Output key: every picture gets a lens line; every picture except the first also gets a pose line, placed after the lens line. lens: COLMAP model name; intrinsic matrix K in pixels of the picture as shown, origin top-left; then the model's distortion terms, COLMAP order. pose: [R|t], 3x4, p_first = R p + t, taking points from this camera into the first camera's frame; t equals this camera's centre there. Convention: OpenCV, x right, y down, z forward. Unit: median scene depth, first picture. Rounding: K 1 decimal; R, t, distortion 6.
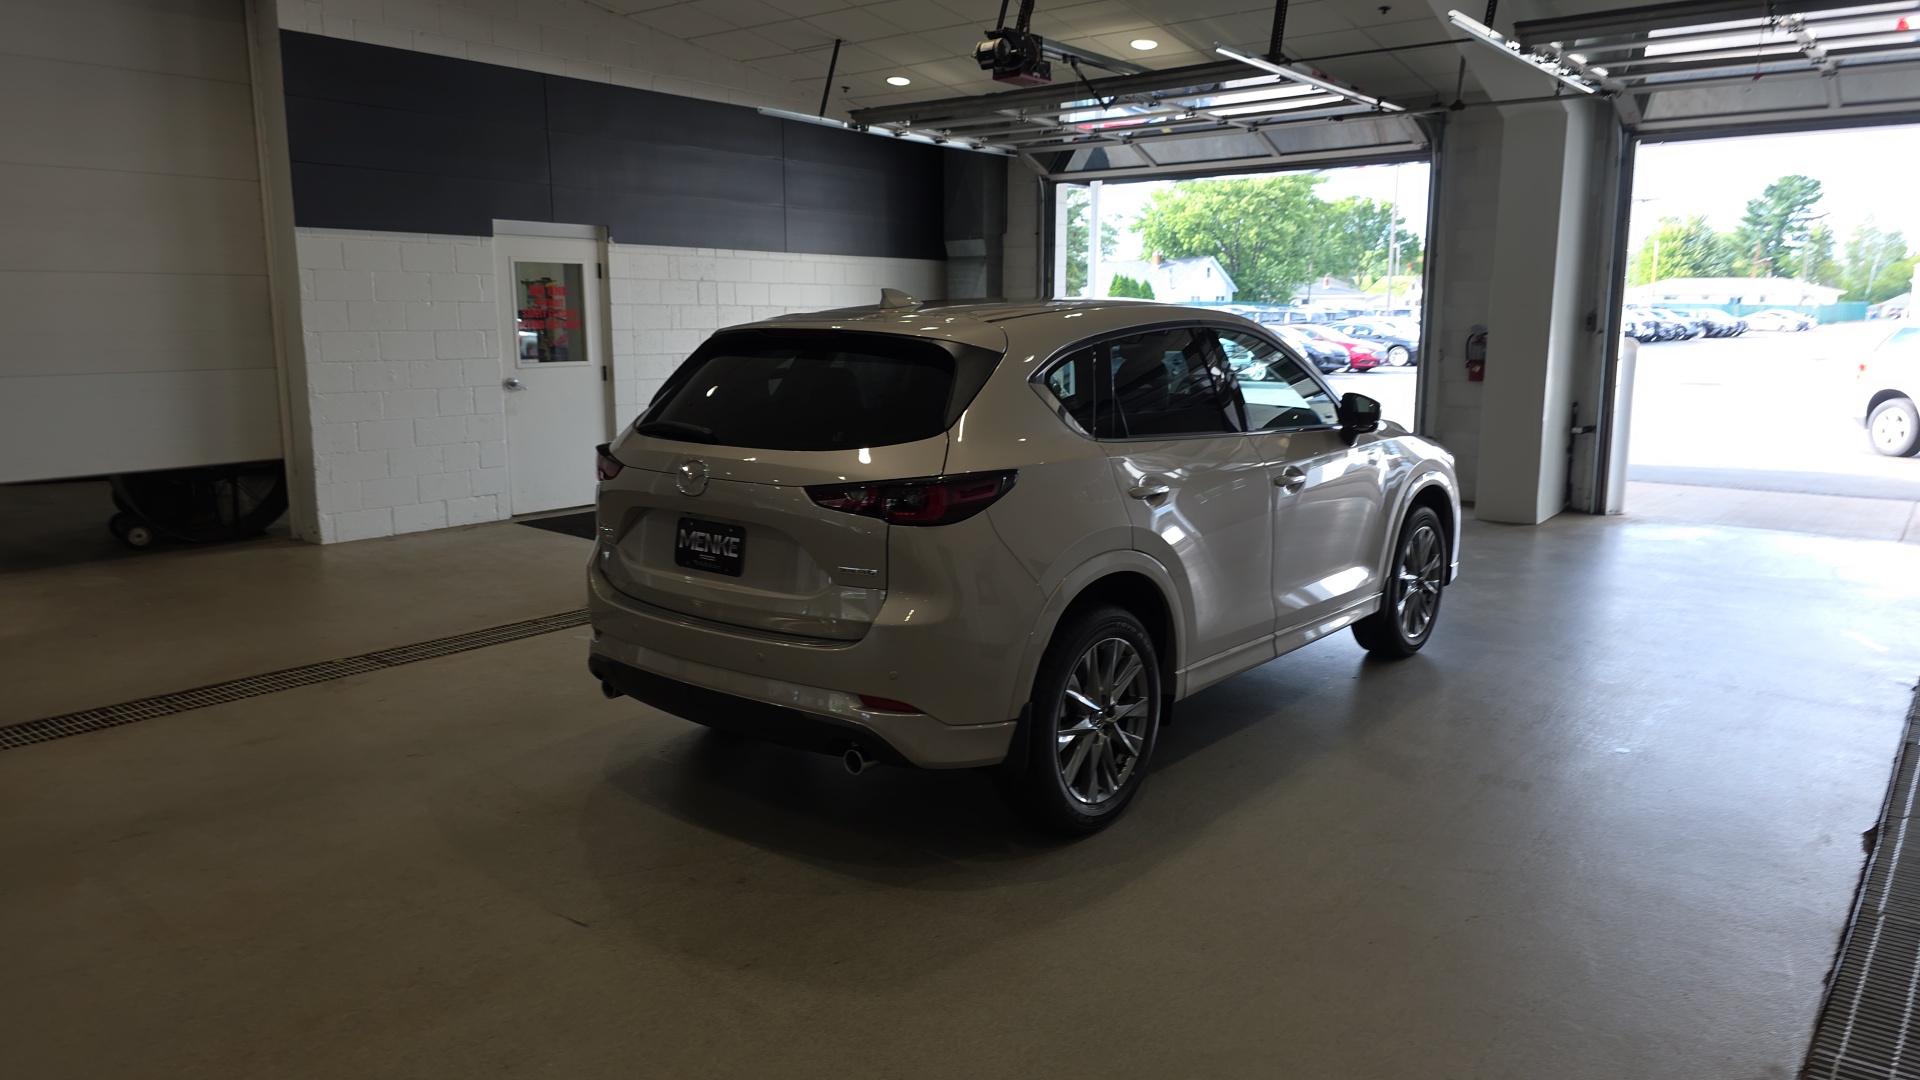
lens RADIAL K [[1289.8, 0, 960.0], [0, 1289.8, 540.0], [0, 0, 1]] dist [0.060968, -0.059397]
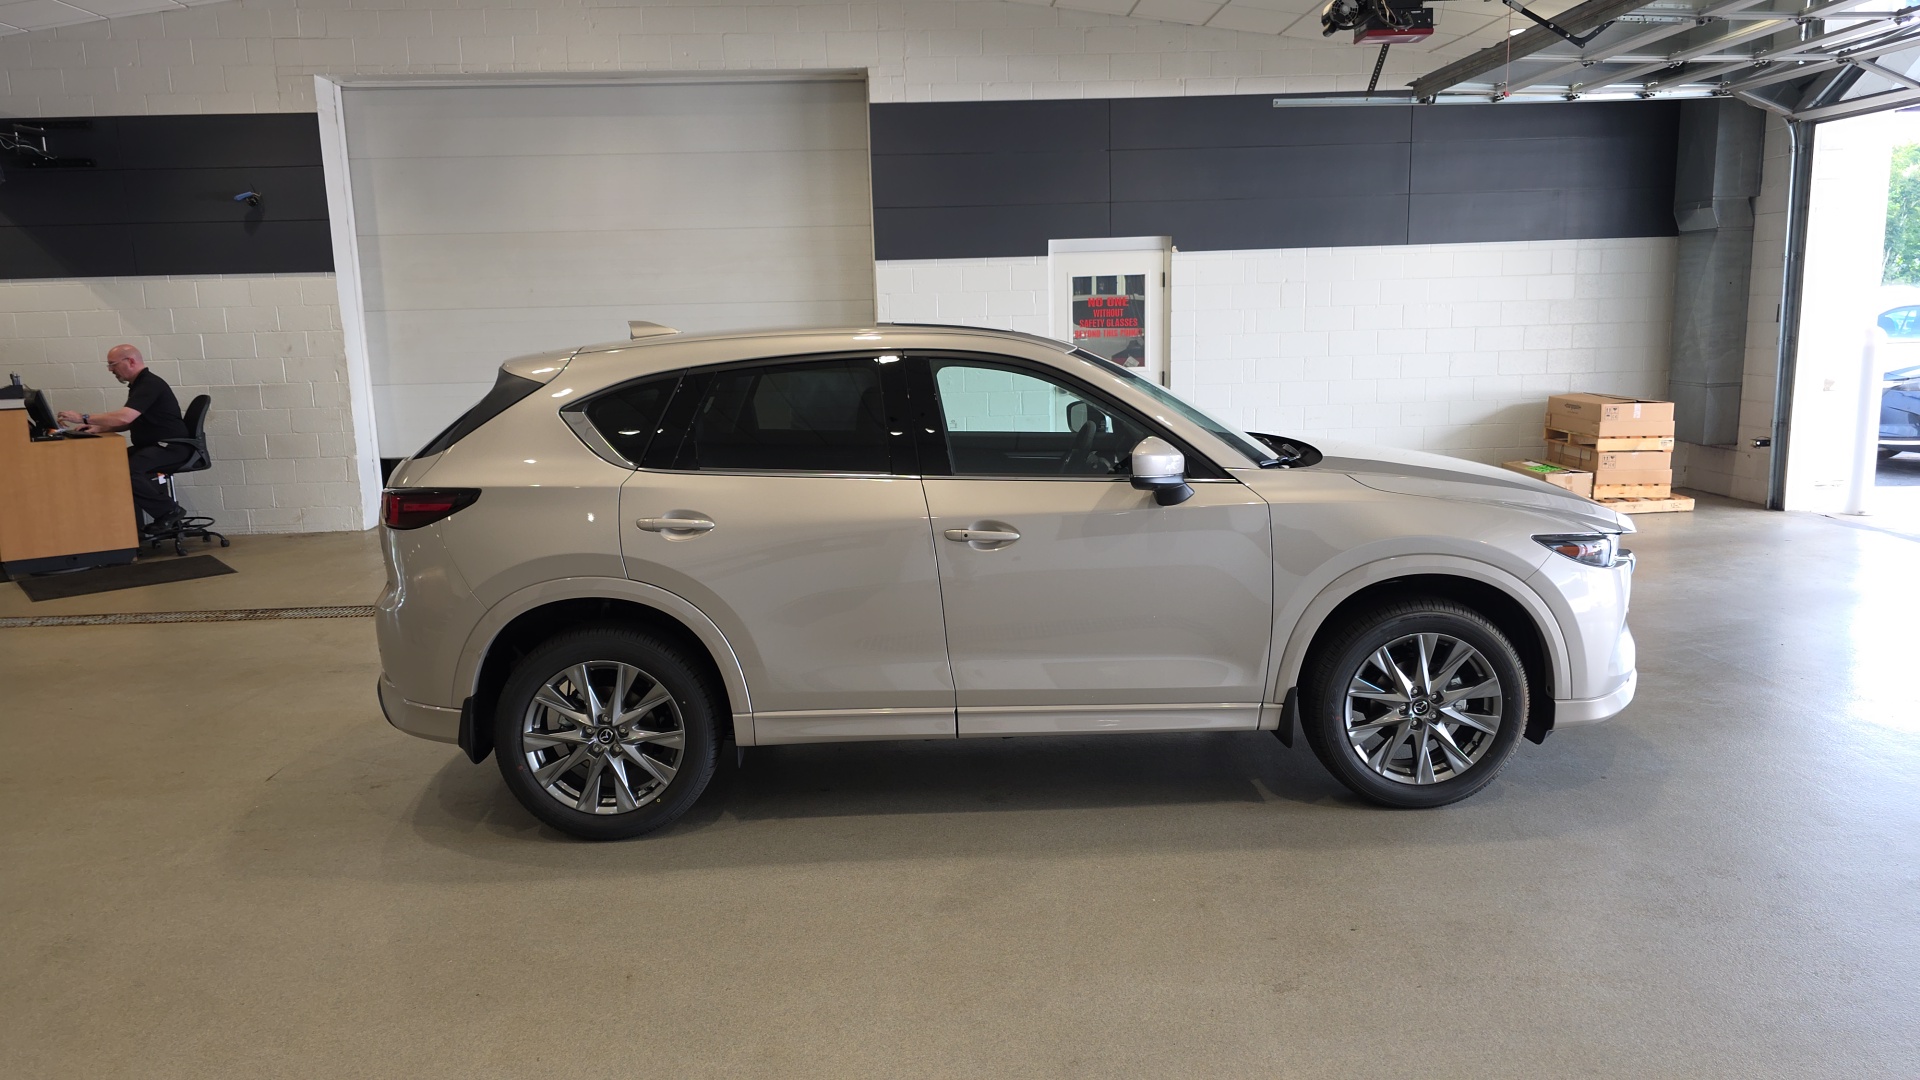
lens RADIAL K [[1289.8, 0, 960.0], [0, 1289.8, 540.0], [0, 0, 1]] dist [0.060968, -0.059397]
pose [[0.656233, 0.113399, -0.745988, 0.361993], [-0.105979, 0.992694, 0.057673, -0.037342], [0.747079, 0.041212, 0.663457, 0.174314]]
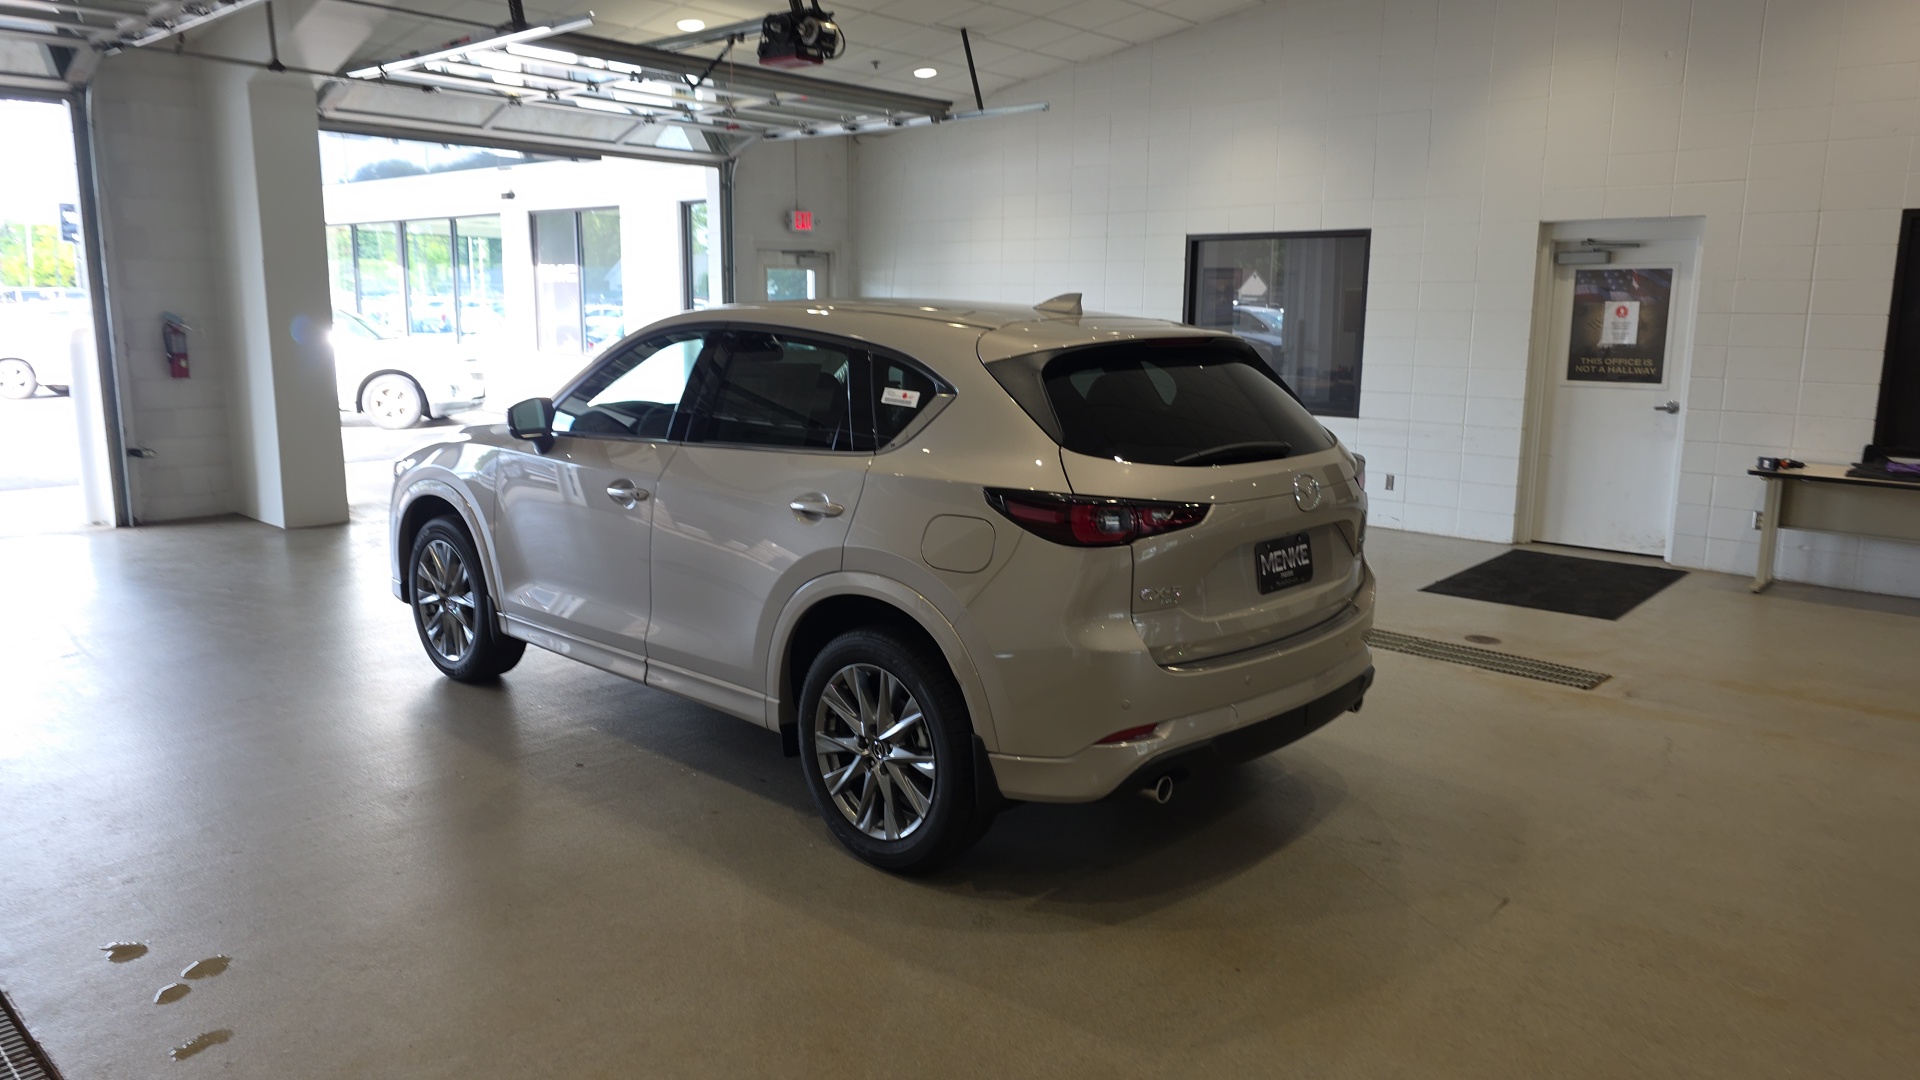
lens RADIAL K [[1312.9, 0, 964.0], [0, 1312.9, 548.1], [0, 0, 1]] dist [0.044828, -0.057793]
pose [[0.058448, -0.180881, 0.981767, -0.401022], [0.157331, 0.972827, 0.169868, -0.072174], [-0.985815, 0.144534, 0.085318, 0.391330]]
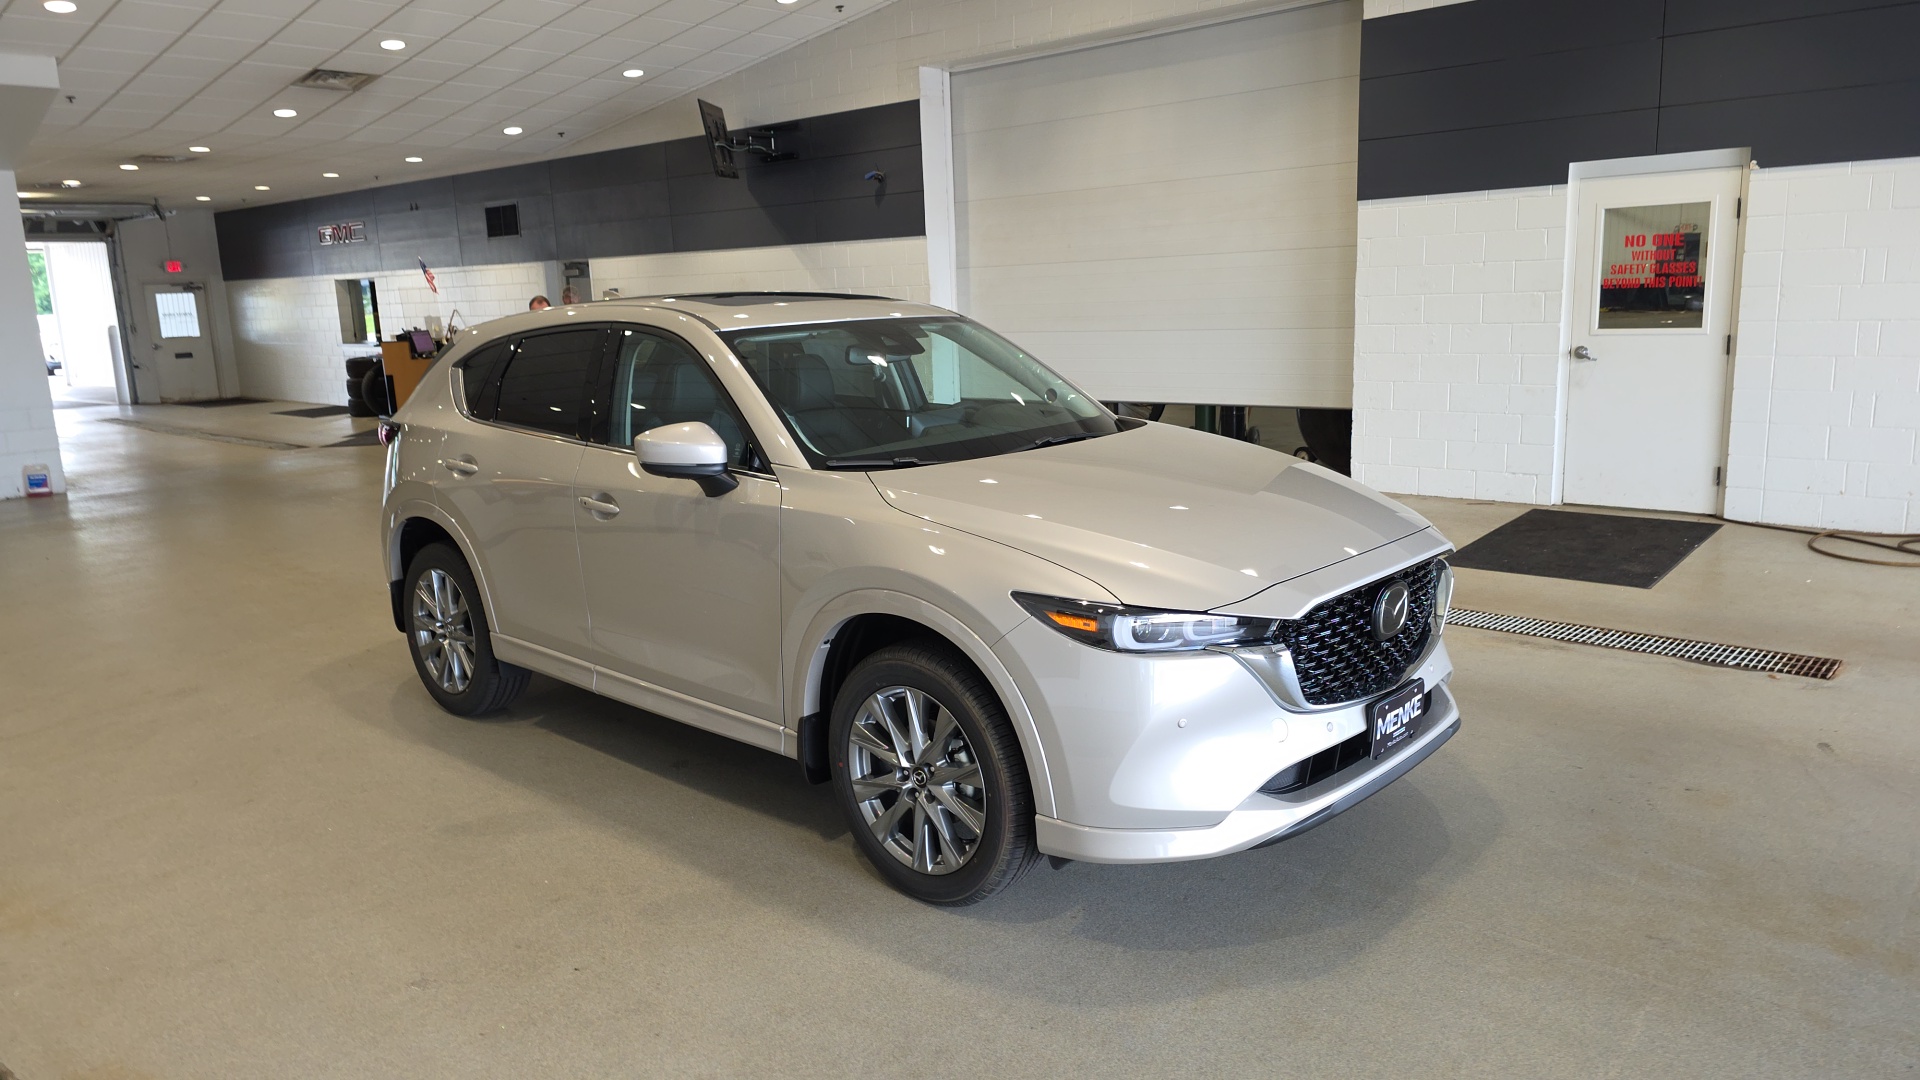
lens RADIAL K [[1285.7, 0, 968.0], [0, 1285.7, 538.8], [0, 0, 1]] dist [0.064728, -0.075966]
pose [[-0.053897, 0.195780, -0.979166, 0.460014], [-0.136476, 0.969945, 0.201448, -0.098537], [0.989176, 0.144490, -0.025558, 0.530289]]
